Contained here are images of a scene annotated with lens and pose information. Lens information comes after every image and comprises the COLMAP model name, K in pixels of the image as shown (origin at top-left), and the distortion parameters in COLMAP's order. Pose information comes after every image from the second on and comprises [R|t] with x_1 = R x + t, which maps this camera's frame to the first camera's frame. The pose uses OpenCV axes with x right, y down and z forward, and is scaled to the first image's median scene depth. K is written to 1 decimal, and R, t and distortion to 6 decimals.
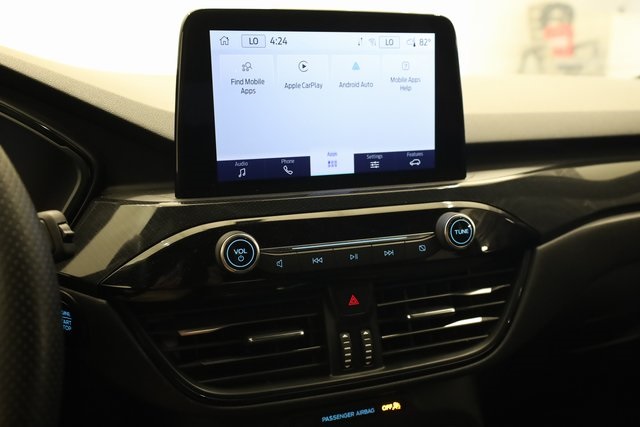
lens RADIAL K [[616.4, 0, 320.2], [0, 616.4, 212.1], [0, 0, 1]] dist [-0.004816, 0.000000]
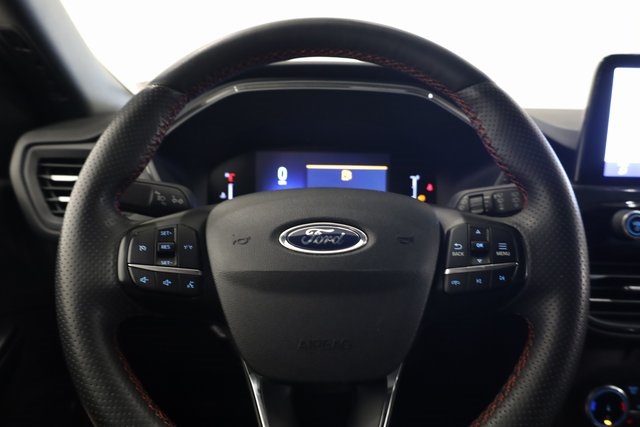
lens RADIAL K [[441.8, 0, 319.5], [0, 441.8, 210.0], [0, 0, 1]] dist [0.007497, -0.000533]
pose [[0.941157, 0.090885, -0.325521, -0.426704], [-0.094207, 0.995537, 0.005580, 0.084623], [0.324575, 0.025415, 0.945518, -0.172101]]
